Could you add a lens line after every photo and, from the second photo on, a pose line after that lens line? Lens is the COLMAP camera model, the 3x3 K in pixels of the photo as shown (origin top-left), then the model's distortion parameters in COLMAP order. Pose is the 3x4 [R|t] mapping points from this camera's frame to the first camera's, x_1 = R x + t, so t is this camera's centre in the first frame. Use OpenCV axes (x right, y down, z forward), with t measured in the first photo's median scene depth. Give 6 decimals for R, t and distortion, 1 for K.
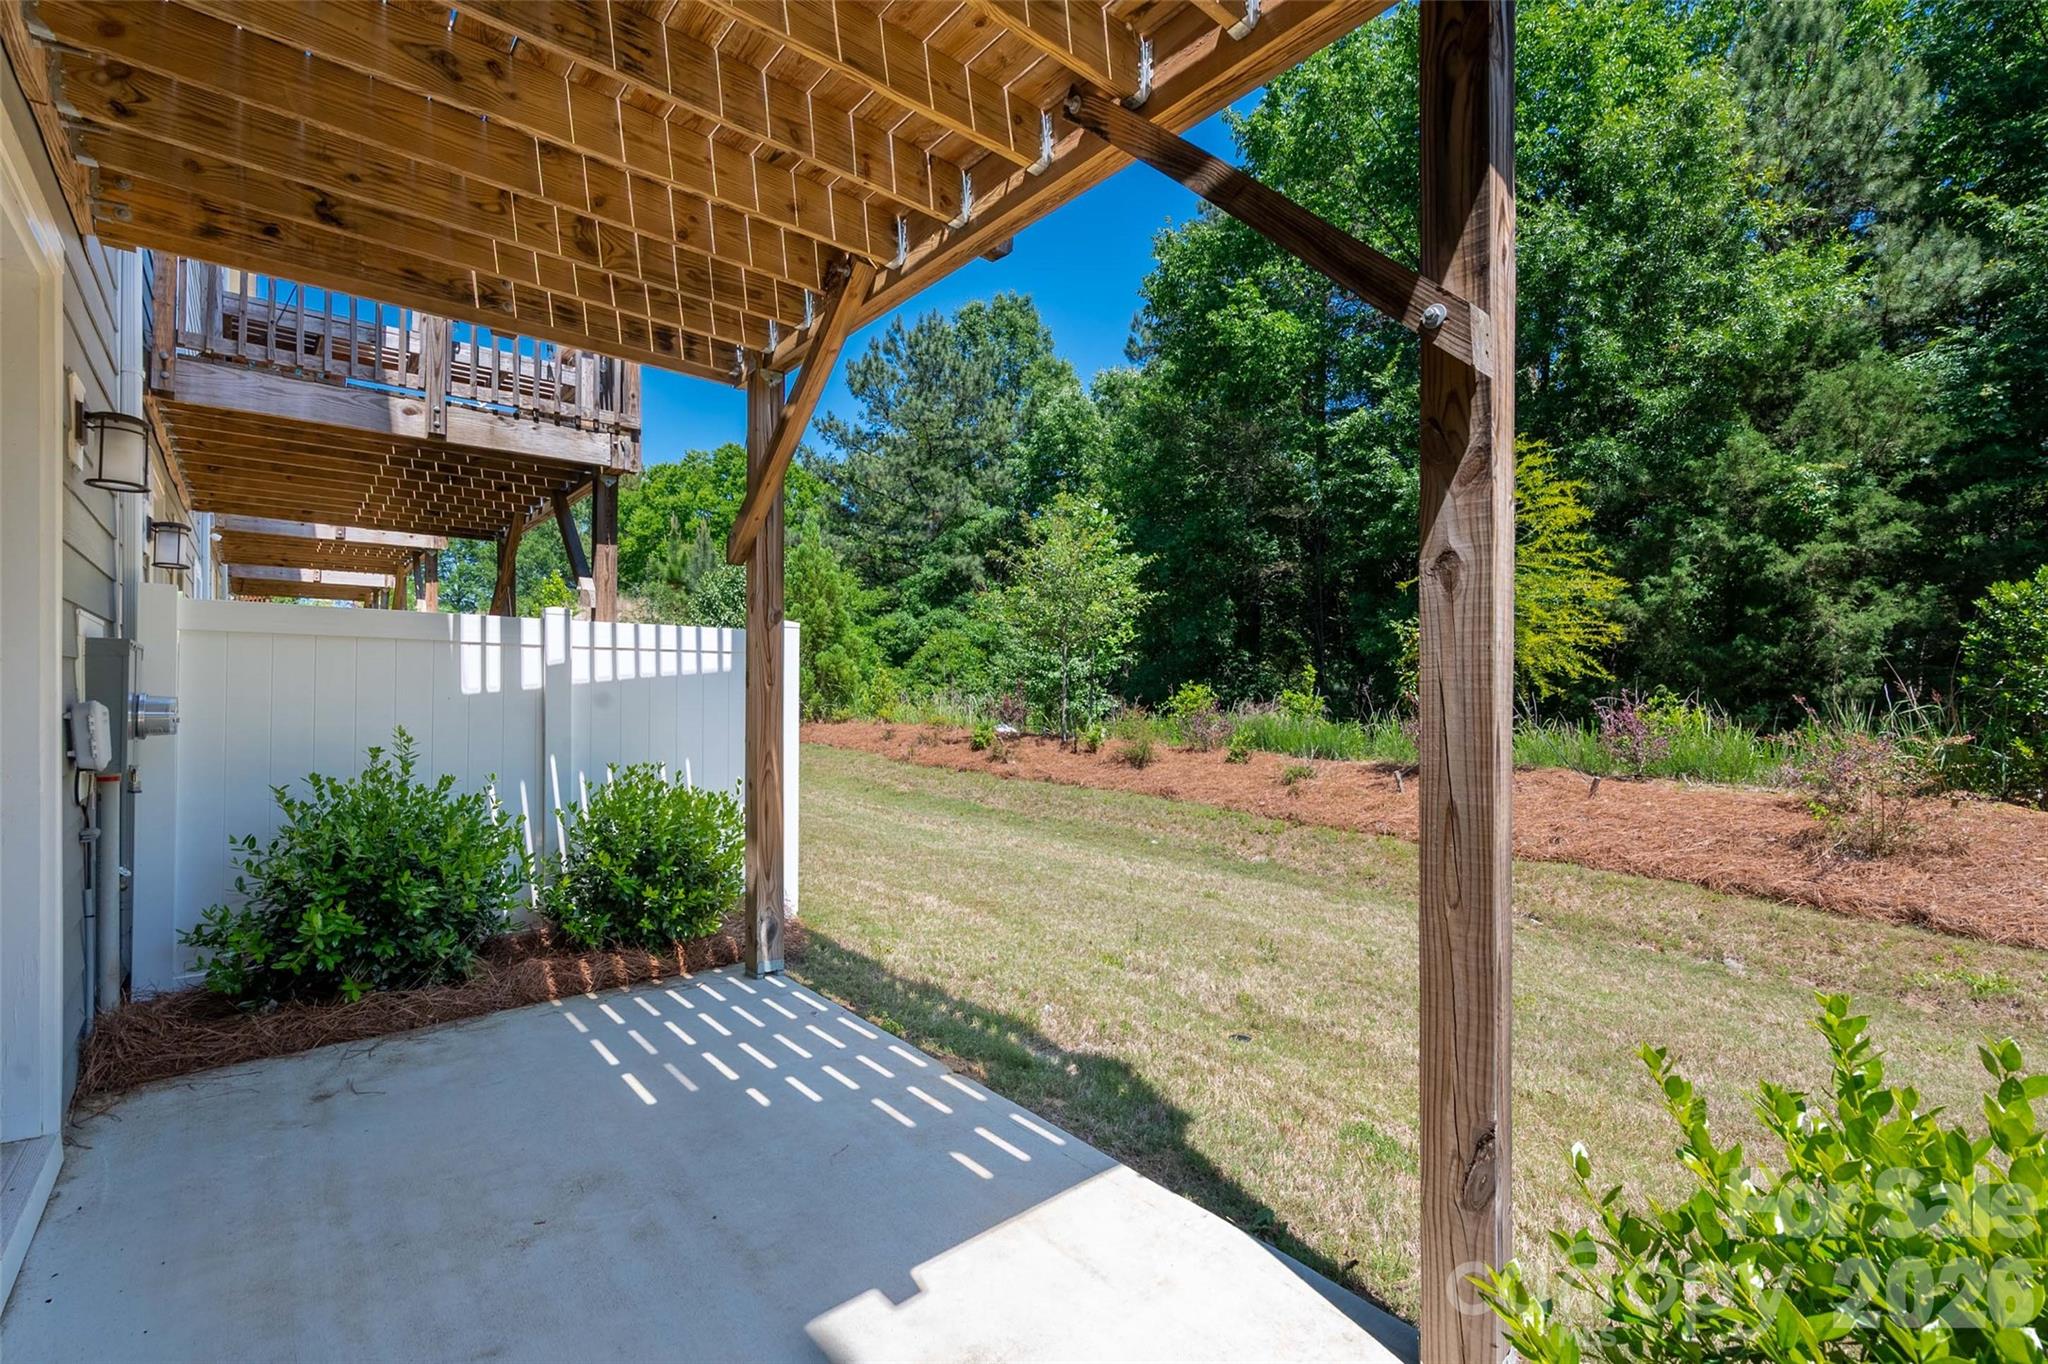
lens RADIAL K [[876.6, 0, 1022.0], [0, 876.6, 694.3], [0, 0, 1]] dist [-0.001161, 0.001507]
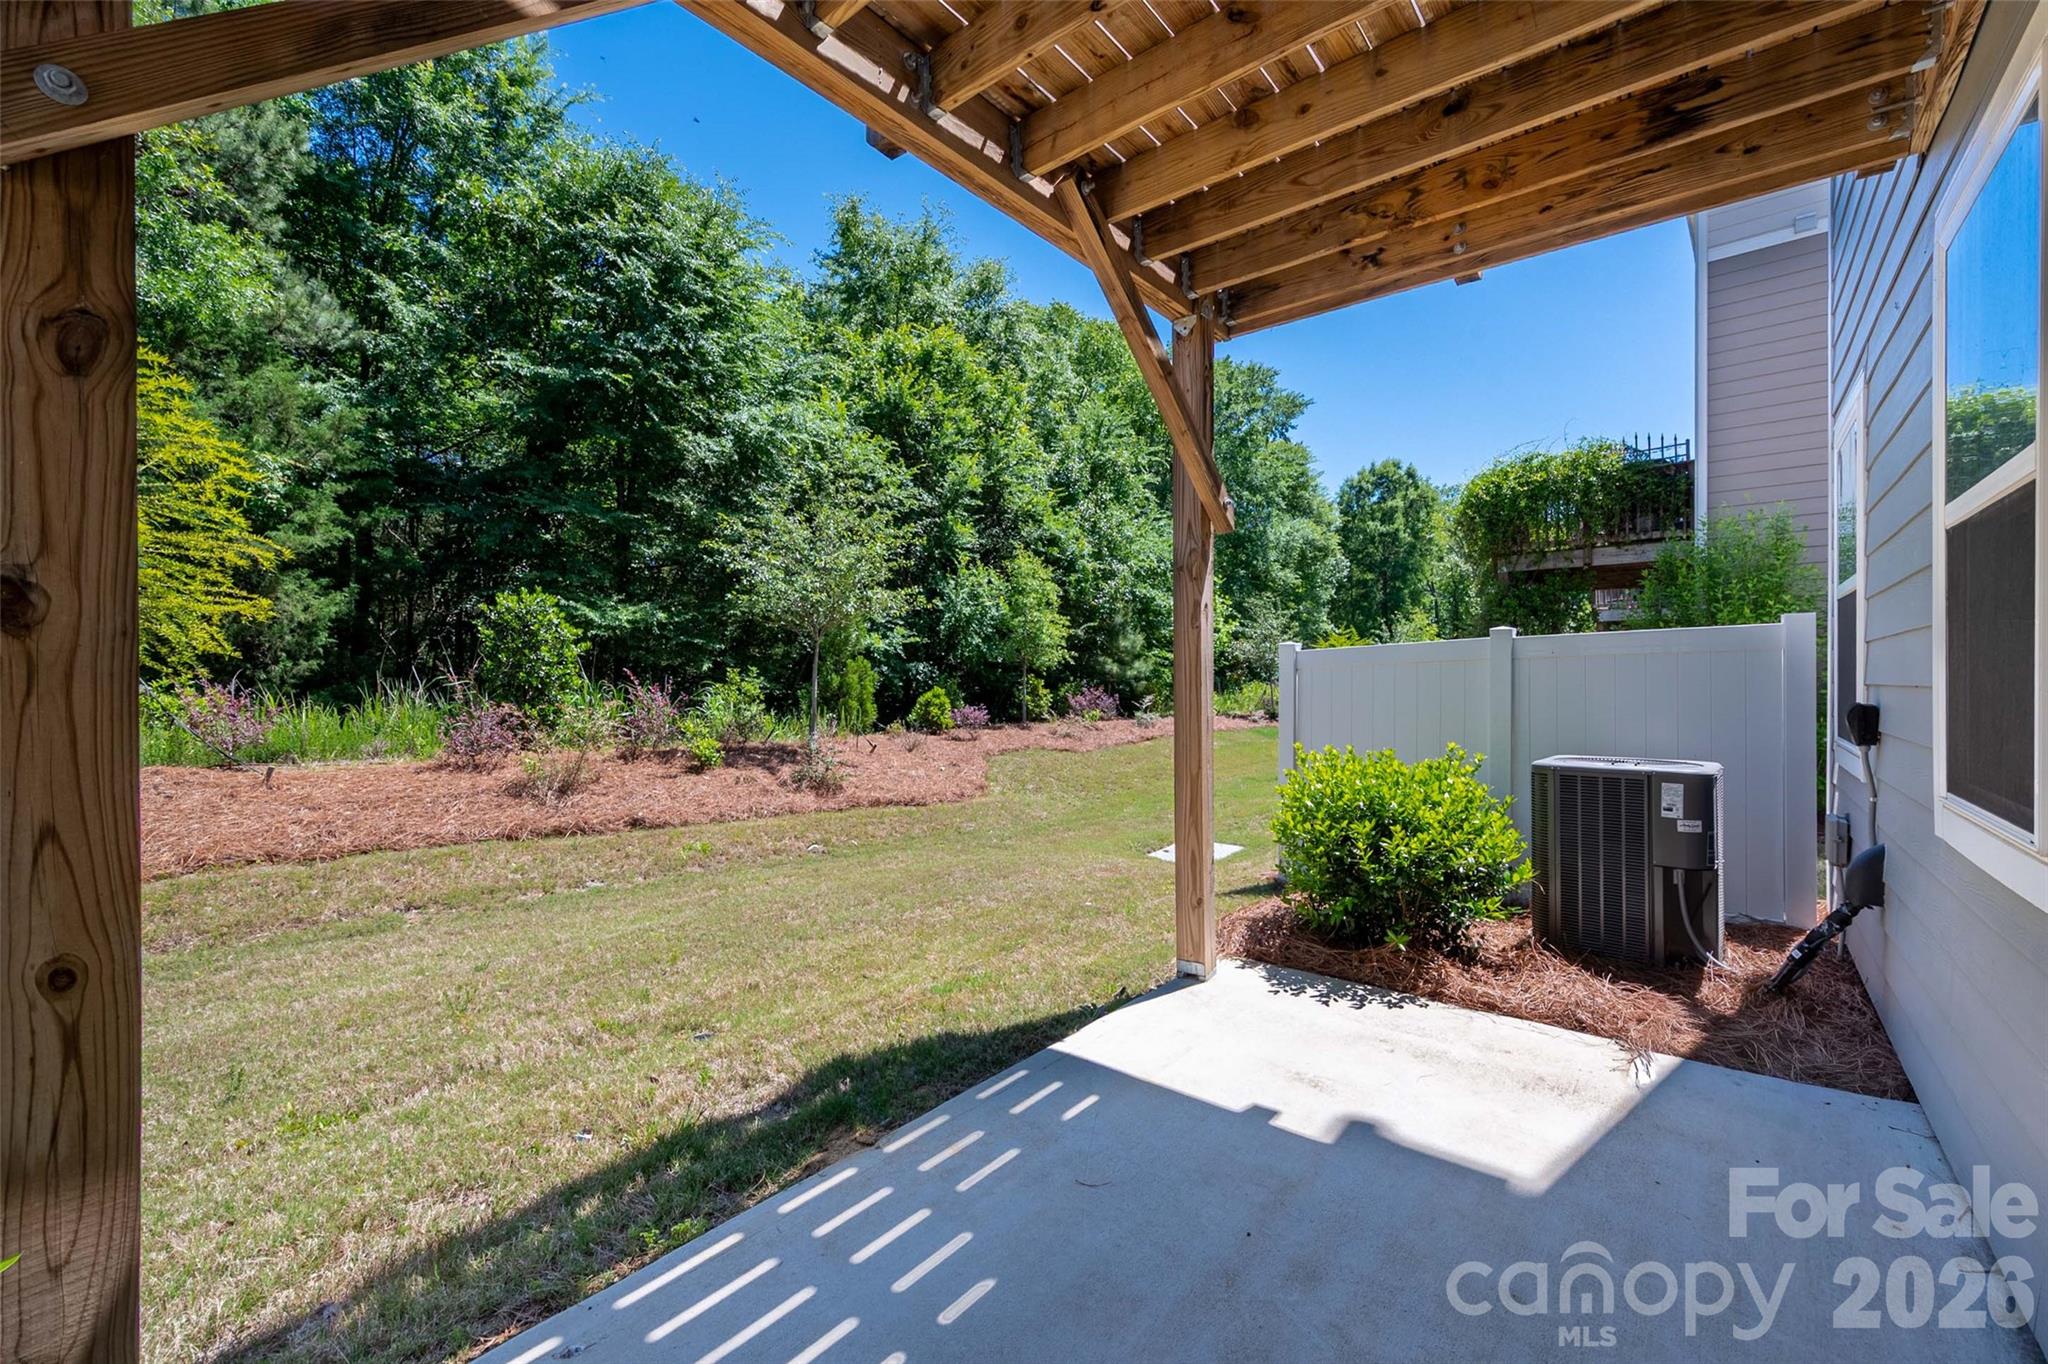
lens RADIAL K [[821.0, 0, 1043.7], [0, 821.0, 674.9], [0, 0, 1]] dist [-0.000311, 0.000818]
pose [[-0.171978, 0.000528, 0.985101, -0.780941], [0.000470, 1.000000, -0.000454, 0.005345], [-0.985101, 0.000385, -0.171978, 0.911908]]
